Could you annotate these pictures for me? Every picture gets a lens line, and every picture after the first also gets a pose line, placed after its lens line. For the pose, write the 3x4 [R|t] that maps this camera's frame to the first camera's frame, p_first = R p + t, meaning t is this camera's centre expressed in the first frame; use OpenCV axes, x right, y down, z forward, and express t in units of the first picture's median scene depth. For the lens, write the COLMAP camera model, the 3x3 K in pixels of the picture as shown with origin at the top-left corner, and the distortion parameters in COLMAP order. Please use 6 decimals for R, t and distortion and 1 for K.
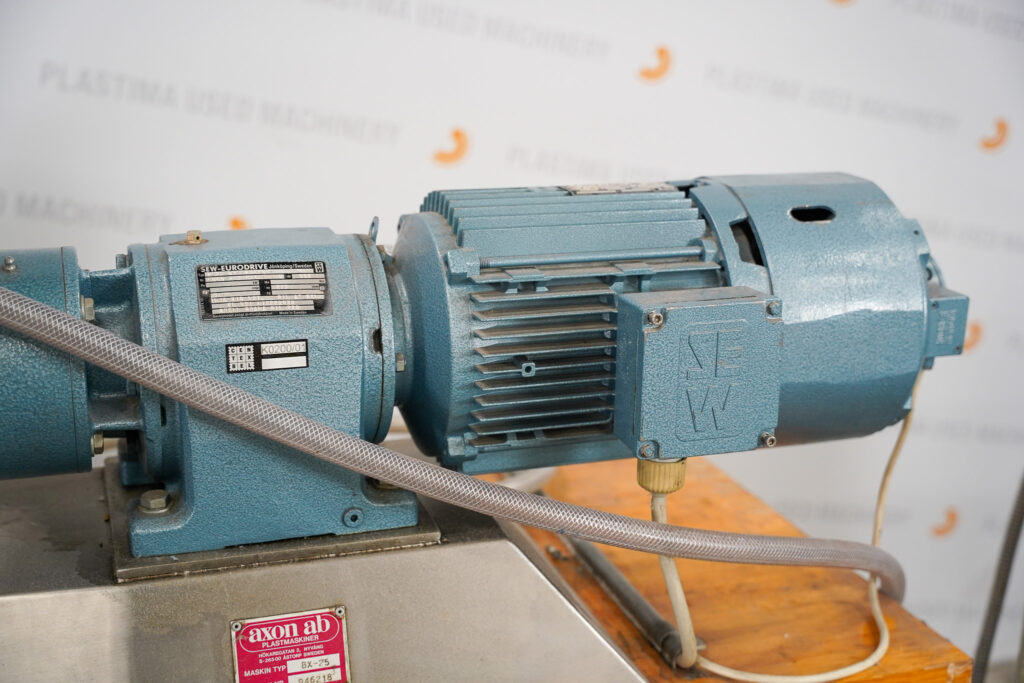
lens RADIAL K [[1393.9, 0, 511.1], [0, 1393.9, 342.5], [0, 0, 1]] dist [0.054592, 0.000000]
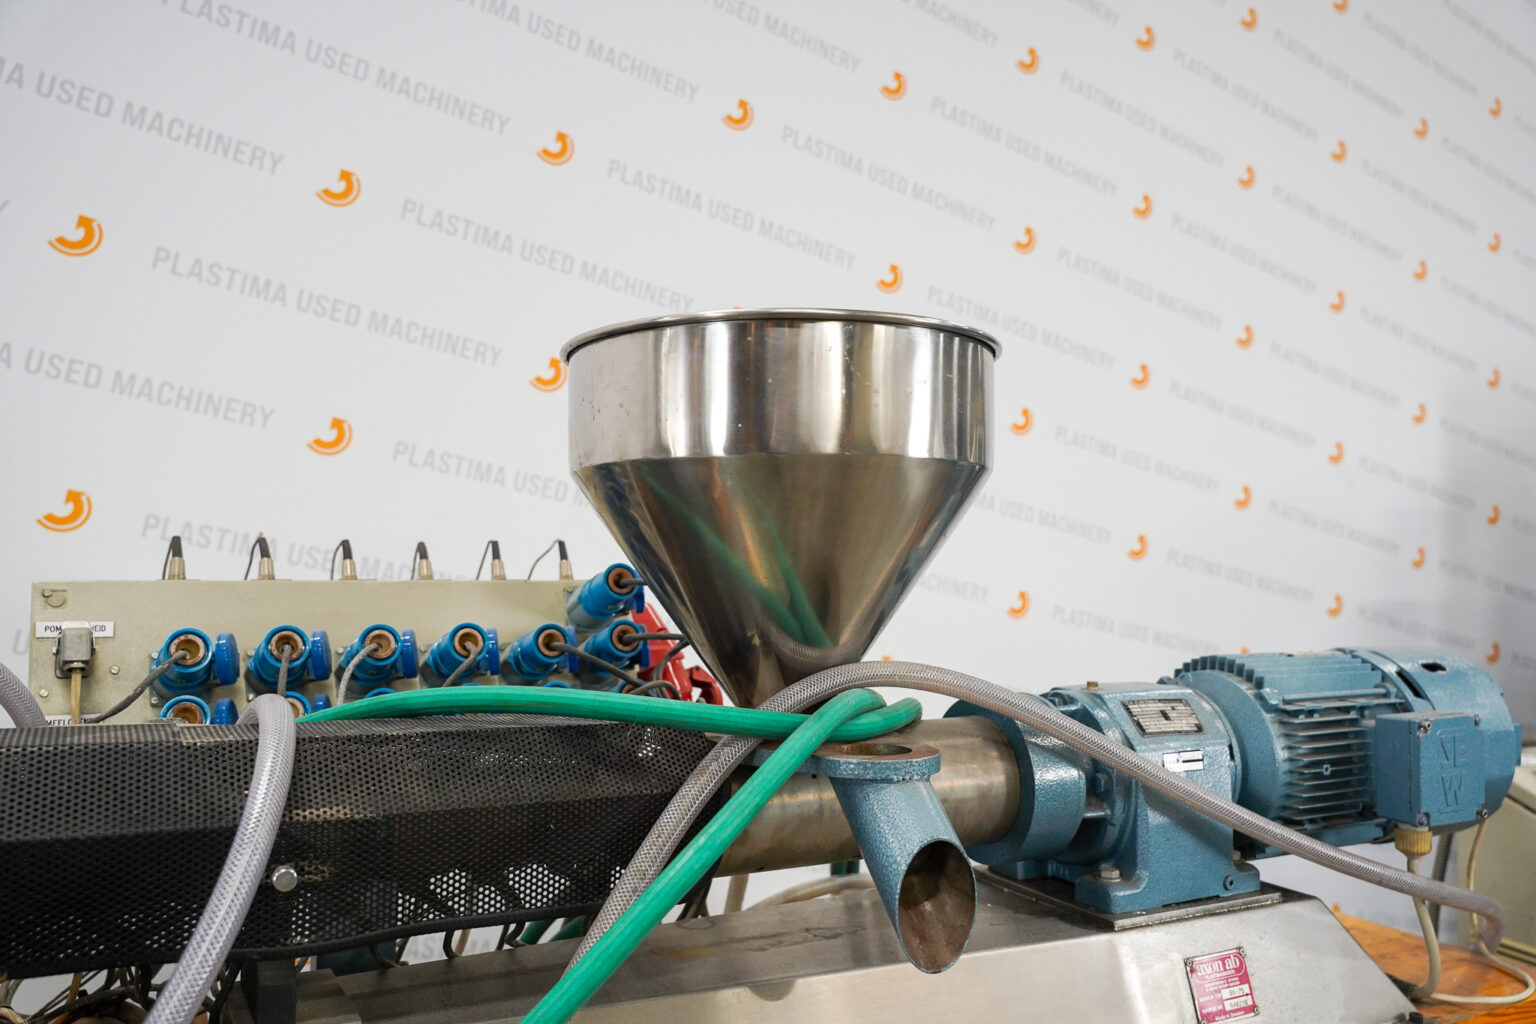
lens RADIAL K [[1277.7, 0, 766.1], [0, 1277.7, 509.5], [0, 0, 1]] dist [0.008624, 0.005219]
pose [[0.980665, 0.003107, 0.195668, -0.820091], [0.055673, 0.954128, -0.294178, 0.120584], [-0.187607, 0.299383, 0.935507, -0.217854]]
